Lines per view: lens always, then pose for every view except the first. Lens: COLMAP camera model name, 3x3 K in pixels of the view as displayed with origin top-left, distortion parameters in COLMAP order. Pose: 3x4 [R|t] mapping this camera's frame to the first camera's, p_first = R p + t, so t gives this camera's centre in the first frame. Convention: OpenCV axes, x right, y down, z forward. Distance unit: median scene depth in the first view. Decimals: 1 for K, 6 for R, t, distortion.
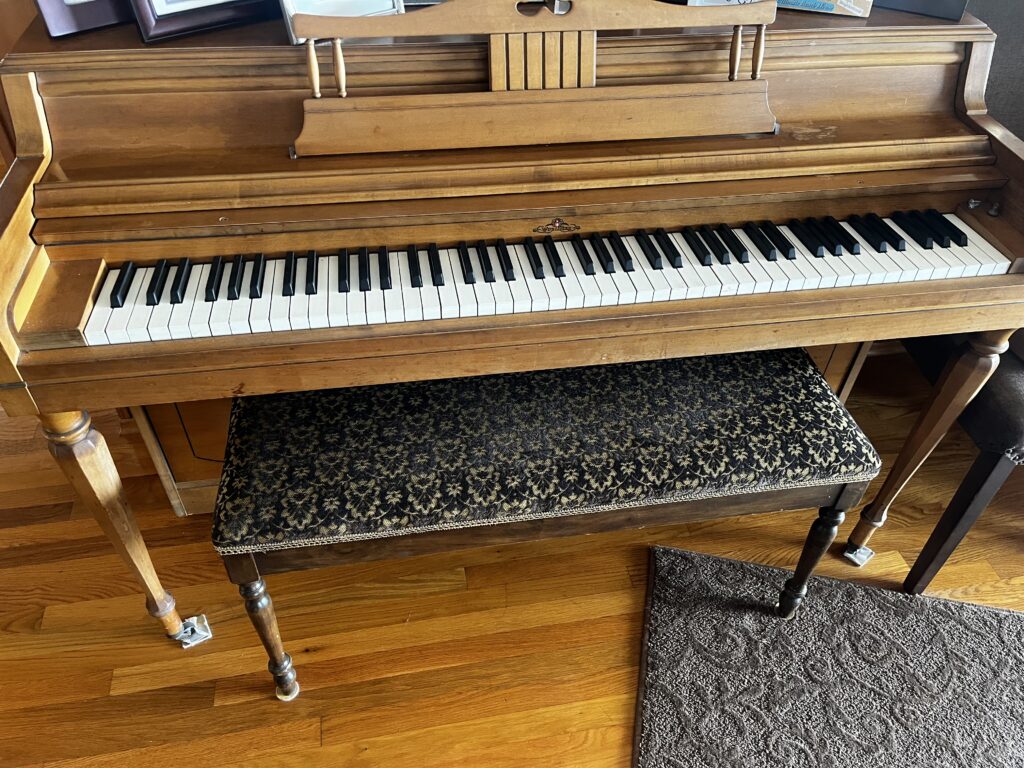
lens RADIAL K [[764.9, 0, 508.6], [0, 764.9, 389.4], [0, 0, 1]] dist [0.078220, -0.099885]
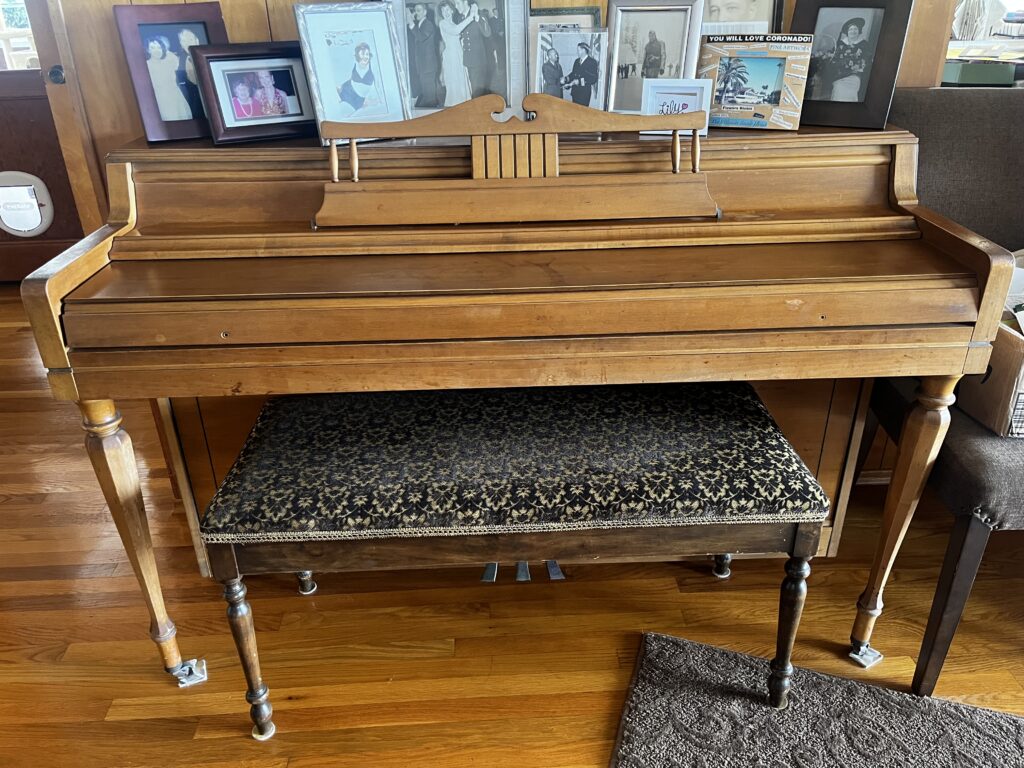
lens RADIAL K [[764.9, 0, 508.6], [0, 764.9, 389.4], [0, 0, 1]] dist [0.078220, -0.099885]
pose [[0.990372, 0.020324, -0.136934, 0.203249], [-0.057945, 0.959202, -0.276720, 0.269134], [0.125723, 0.281991, 0.951144, -0.076692]]
